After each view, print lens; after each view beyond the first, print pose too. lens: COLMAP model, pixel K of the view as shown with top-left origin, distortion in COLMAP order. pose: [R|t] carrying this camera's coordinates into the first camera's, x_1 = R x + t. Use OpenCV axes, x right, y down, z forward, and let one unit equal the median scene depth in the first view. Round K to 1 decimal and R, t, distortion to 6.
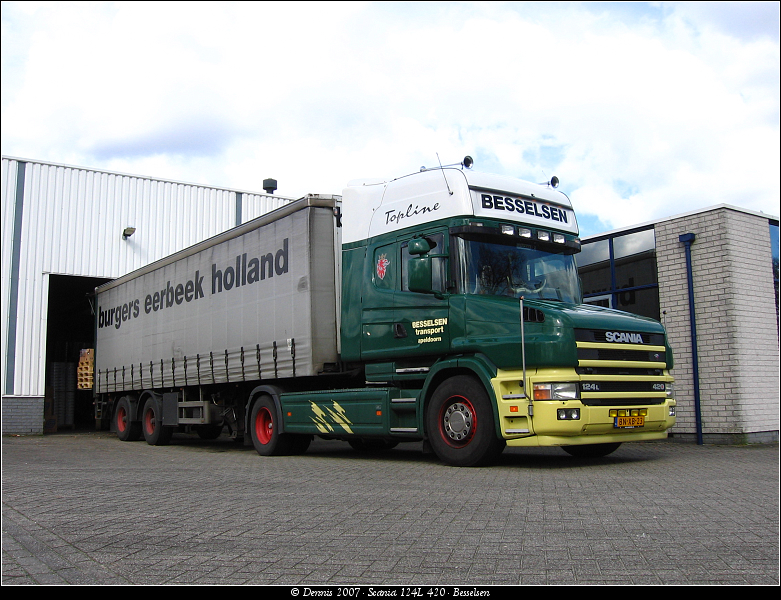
lens RADIAL K [[804.0, 0, 390.5], [0, 804.0, 300.0], [0, 0, 1]] dist [-0.053371, -0.000217]
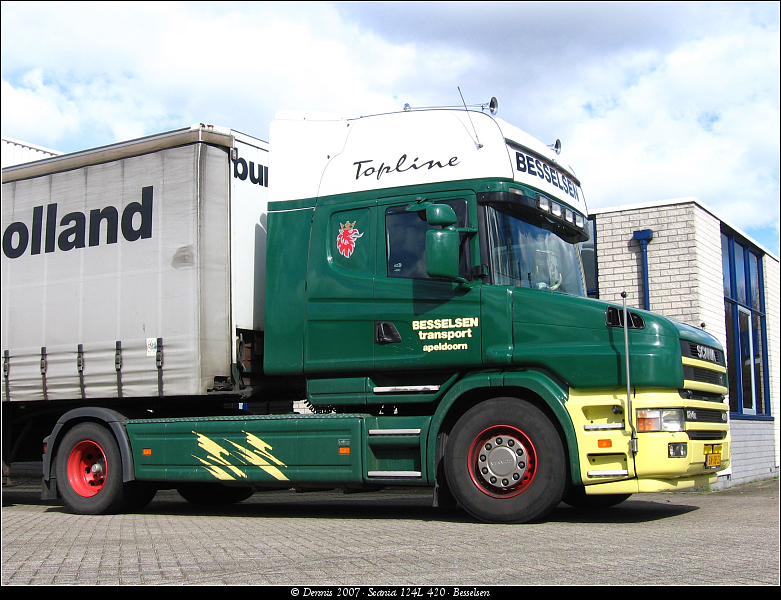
lens RADIAL K [[1069.3, 0, 390.5], [0, 1069.3, 300.0], [0, 0, 1]] dist [-0.098450, -0.032646]
pose [[0.918538, 0.058398, 0.390997, -0.361740], [-0.055800, 0.998279, -0.018013, 0.027329], [-0.391376, -0.005272, 0.920216, 0.147389]]
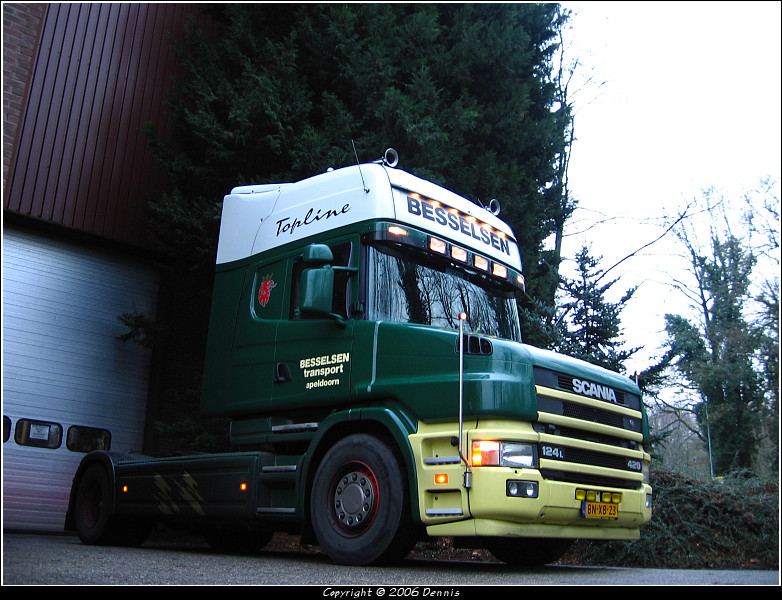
lens RADIAL K [[801.9, 0, 364.7], [0, 801.9, 300.7], [0, 0, 1]] dist [-0.085187, -0.000570]
pose [[0.991230, 0.087910, 0.098670, 0.008728], [-0.072150, 0.985549, -0.153259, 0.082321], [-0.110717, 0.144795, 0.983248, 0.277154]]
